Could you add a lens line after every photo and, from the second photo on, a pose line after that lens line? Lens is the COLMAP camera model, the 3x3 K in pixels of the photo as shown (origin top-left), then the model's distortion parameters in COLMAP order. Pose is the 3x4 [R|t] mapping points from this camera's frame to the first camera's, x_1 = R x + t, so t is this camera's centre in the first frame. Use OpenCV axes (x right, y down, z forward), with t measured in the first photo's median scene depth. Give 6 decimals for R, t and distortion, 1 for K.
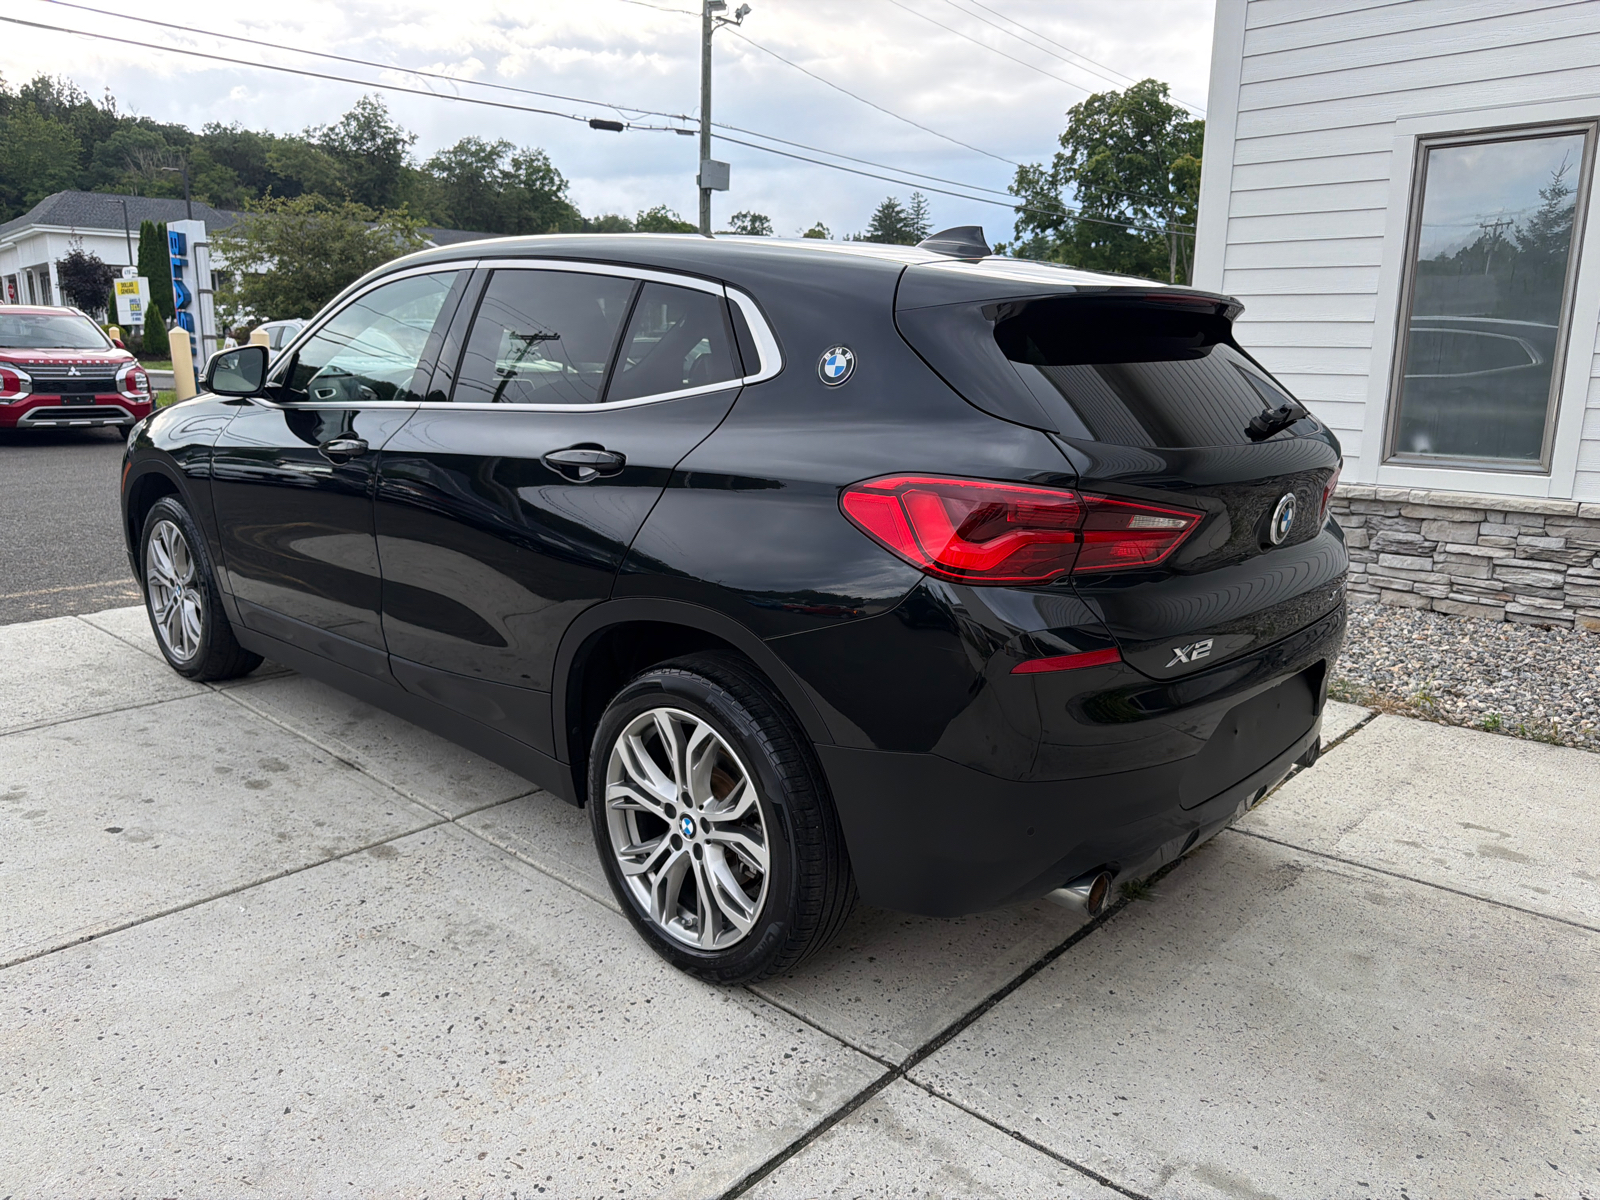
lens RADIAL K [[1142.1, 0, 806.5], [0, 1142.1, 594.5], [0, 0, 1]] dist [0.016647, -0.022797]
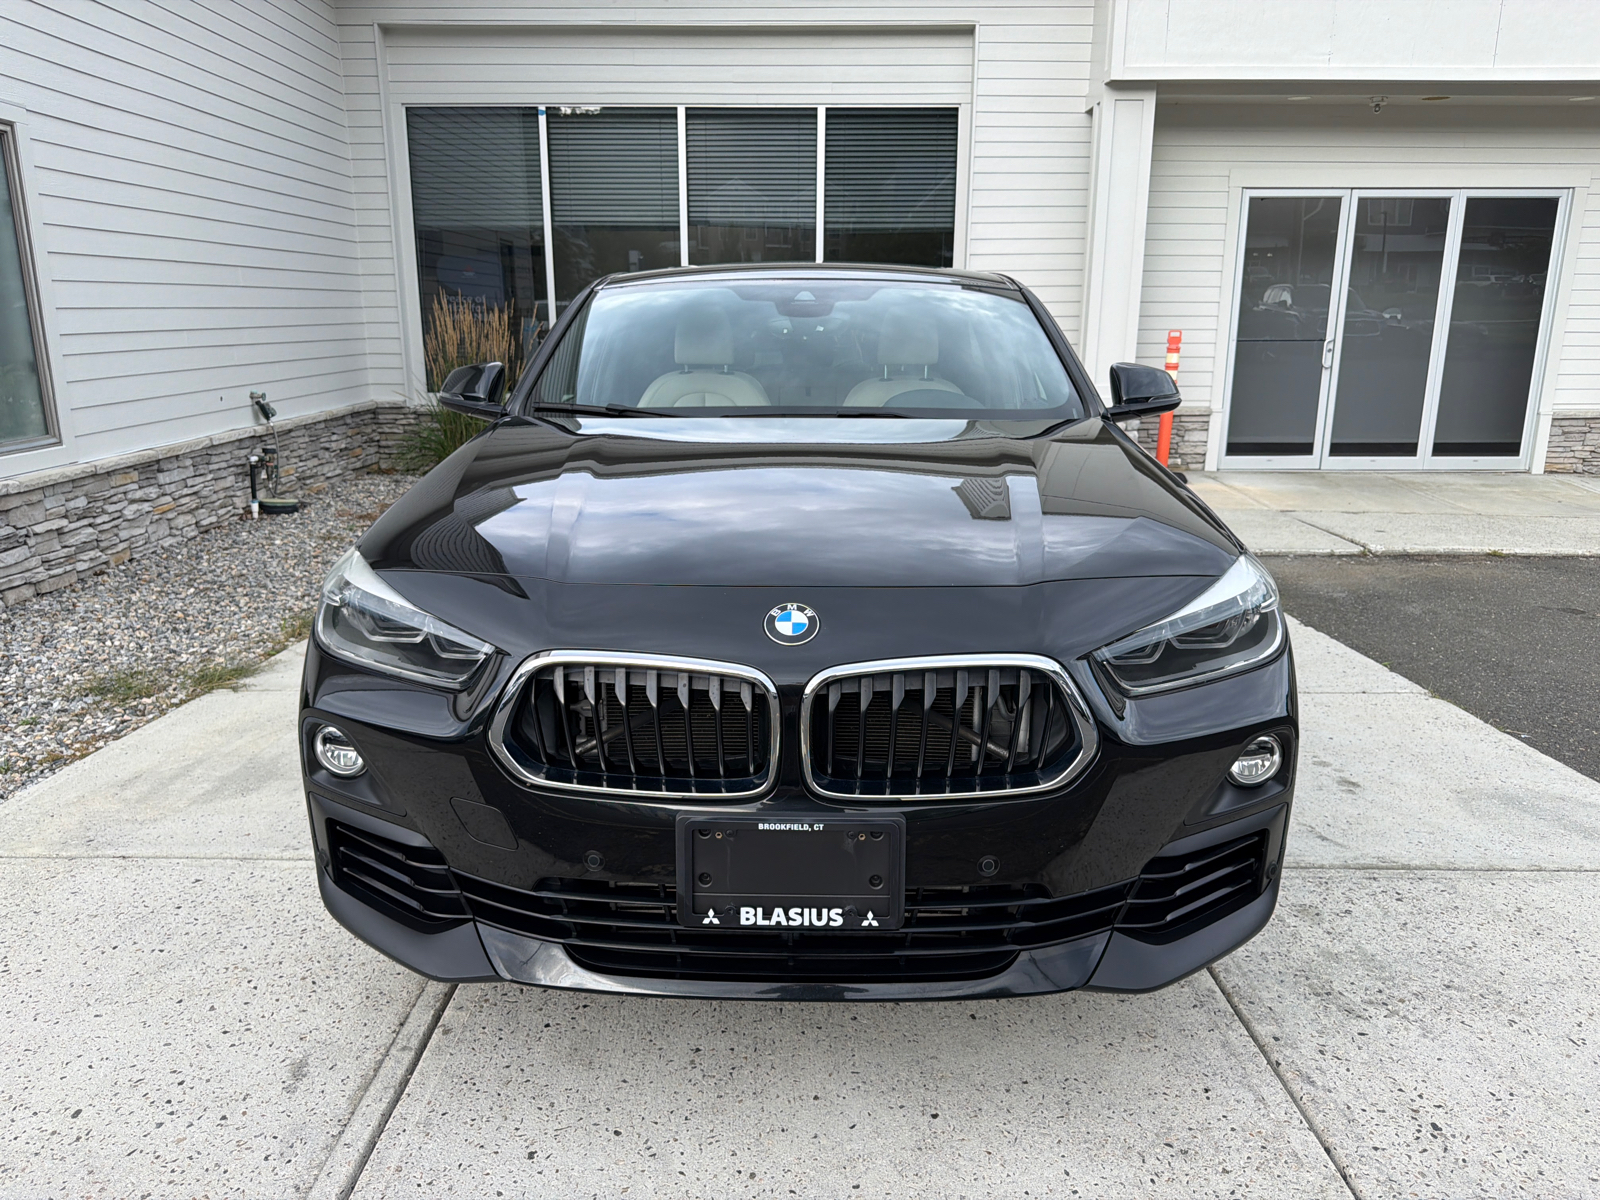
lens RADIAL K [[1142.1, 0, 783.6], [0, 1142.1, 601.4], [0, 0, 1]] dist [0.016647, -0.022797]
pose [[-0.653358, -0.194073, 0.731751, -0.646121], [0.150604, 0.913943, 0.376864, -0.273313], [-0.741918, 0.356432, -0.567904, 1.141782]]
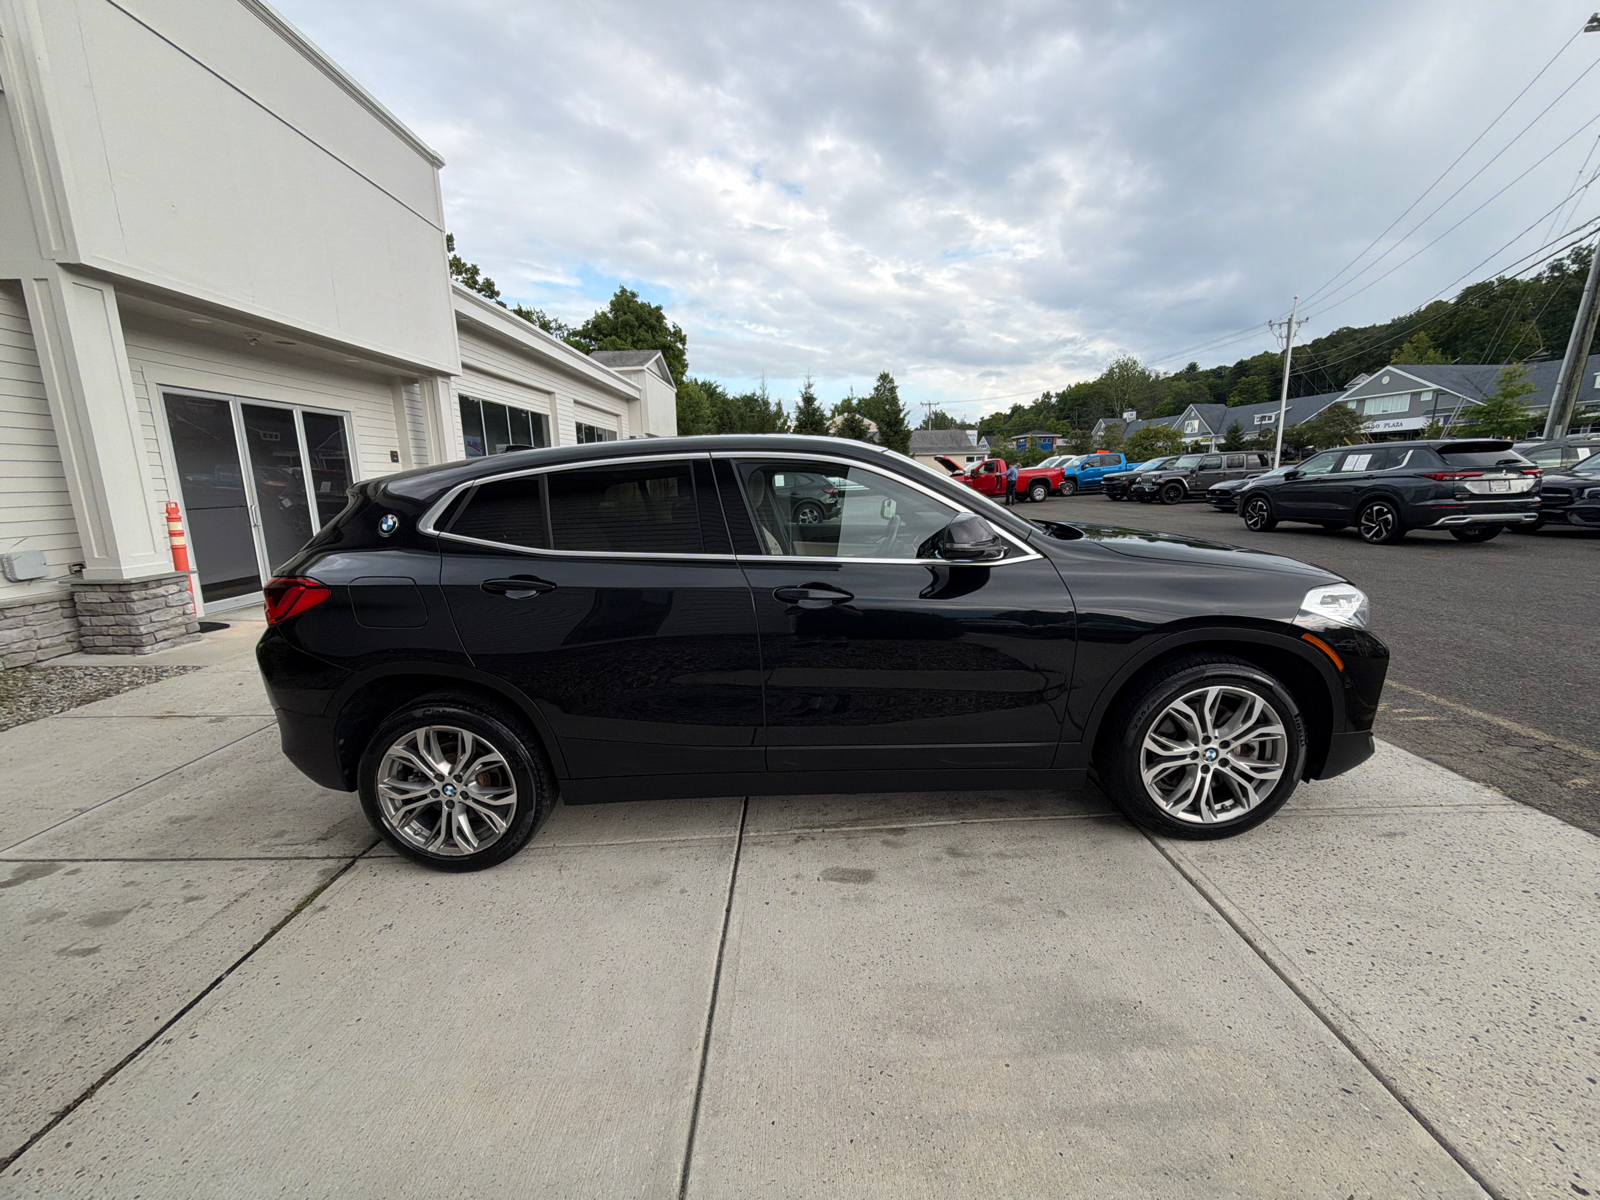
lens RADIAL K [[635.0, 0, 800.1], [0, 635.0, 606.1], [0, 0, 1]] dist [0.001976, -0.000958]
pose [[-0.752407, 0.134918, -0.644733, 0.255972], [-0.126023, 0.931232, 0.341942, -0.250848], [0.646530, 0.338531, -0.683663, 1.084319]]
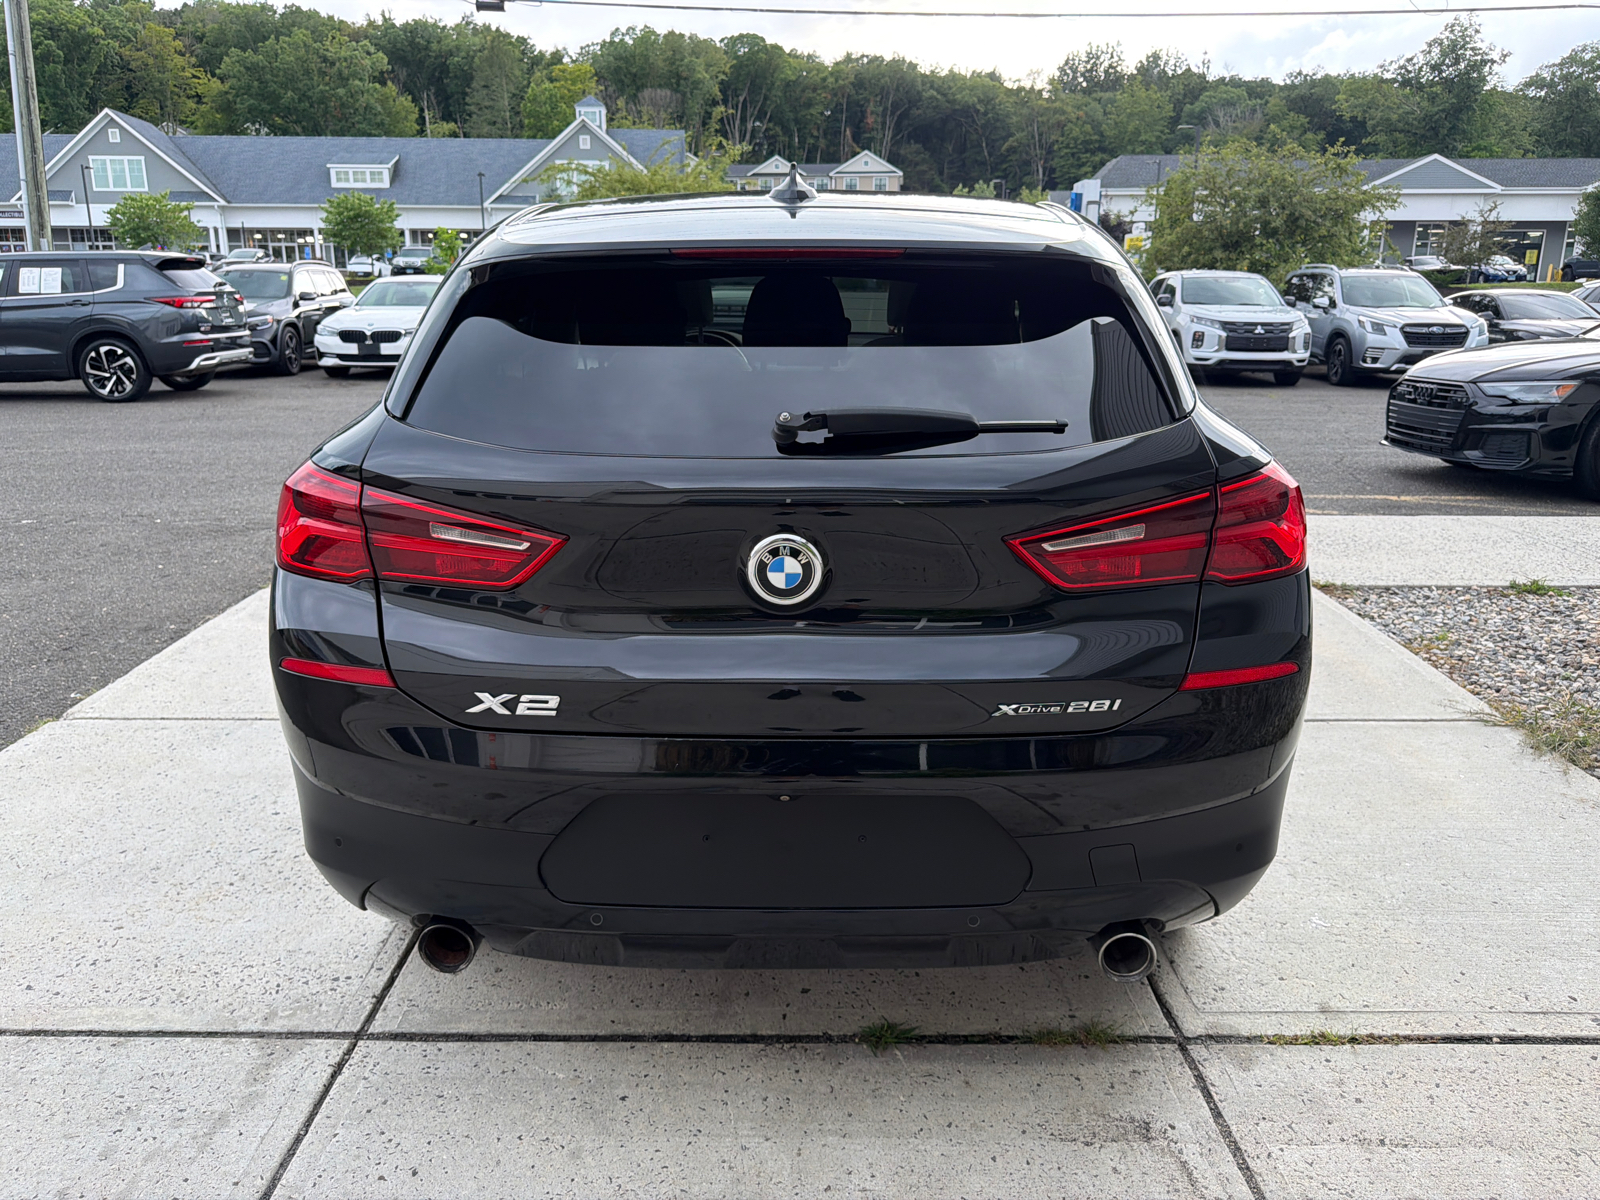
lens RADIAL K [[1142.1, 0, 792.6], [0, 1142.1, 596.4], [0, 0, 1]] dist [0.016647, -0.022797]
pose [[0.660715, 0.182956, -0.727999, 0.400227], [-0.150082, 0.982457, 0.110694, -0.055081], [0.735480, 0.036122, 0.676583, 0.231343]]
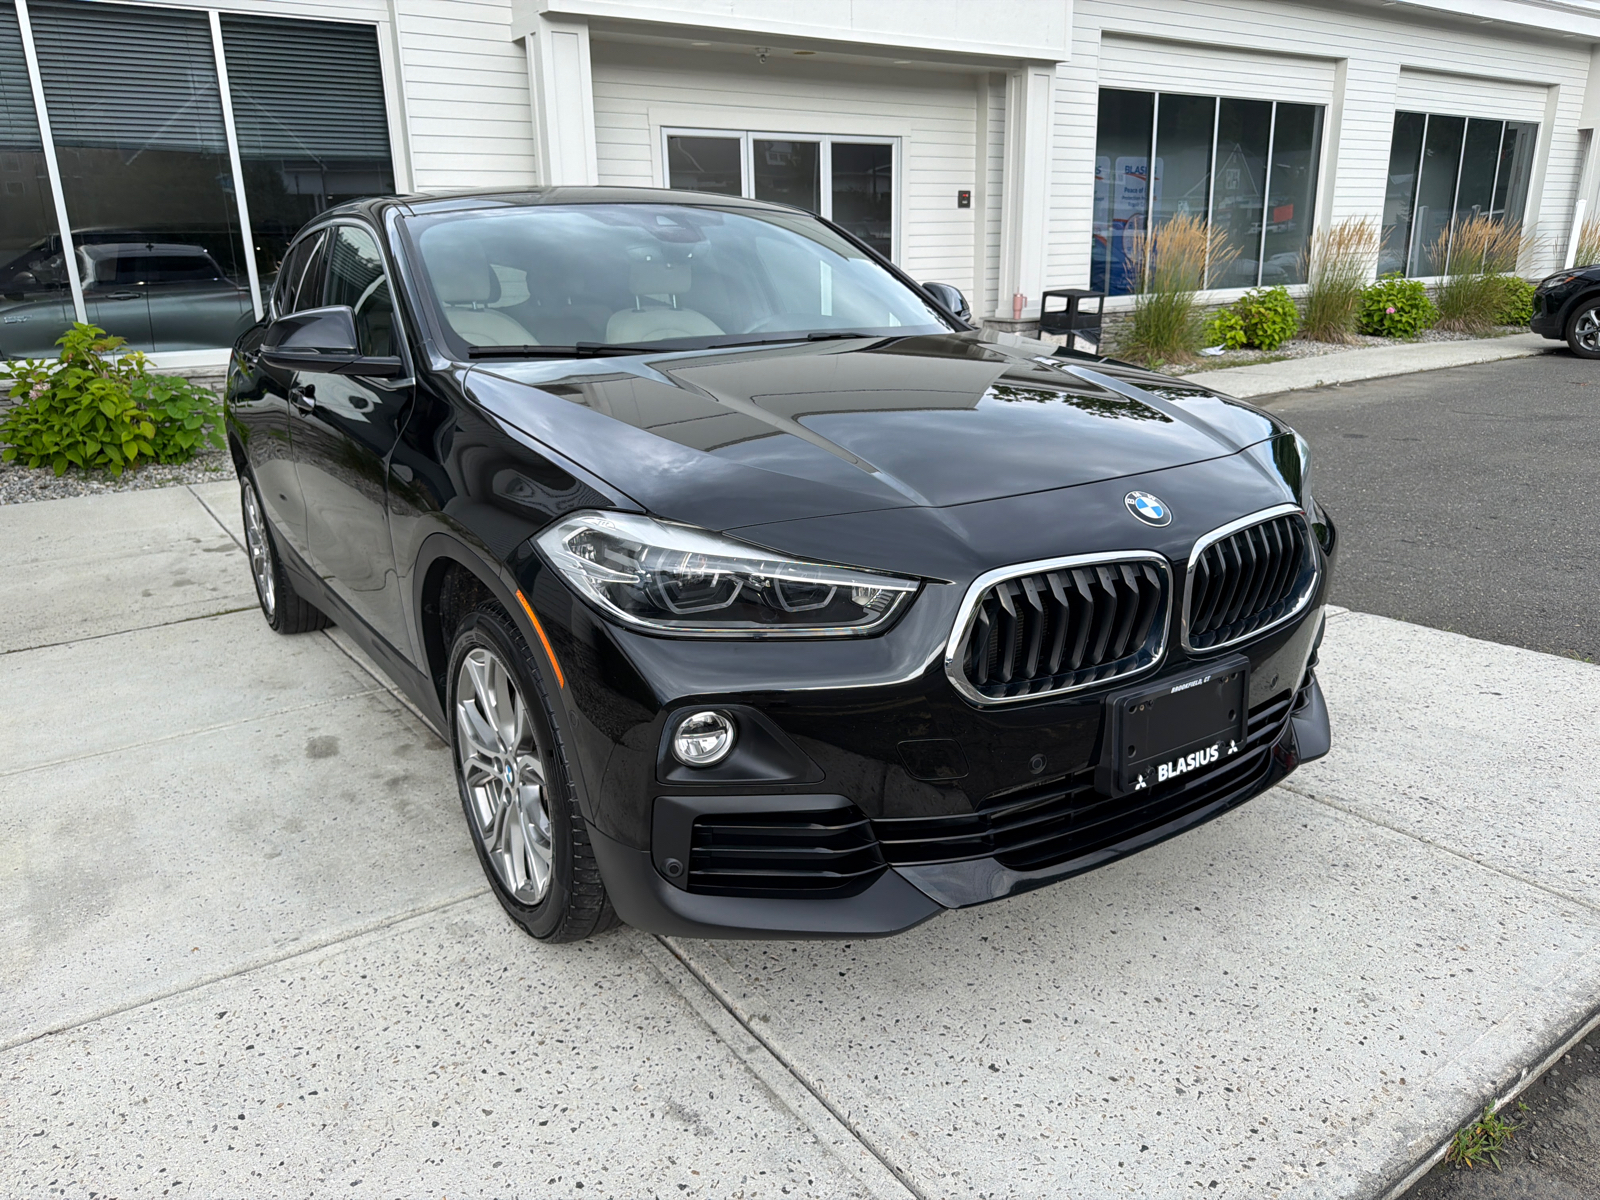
lens RADIAL K [[1142.1, 0, 798.2], [0, 1142.1, 599.0], [0, 0, 1]] dist [0.016647, -0.022797]
pose [[-0.969947, -0.062334, 0.235196, -0.395001], [0.060963, 0.873537, 0.482925, -0.301155], [-0.235555, 0.482750, -0.843485, 1.300556]]
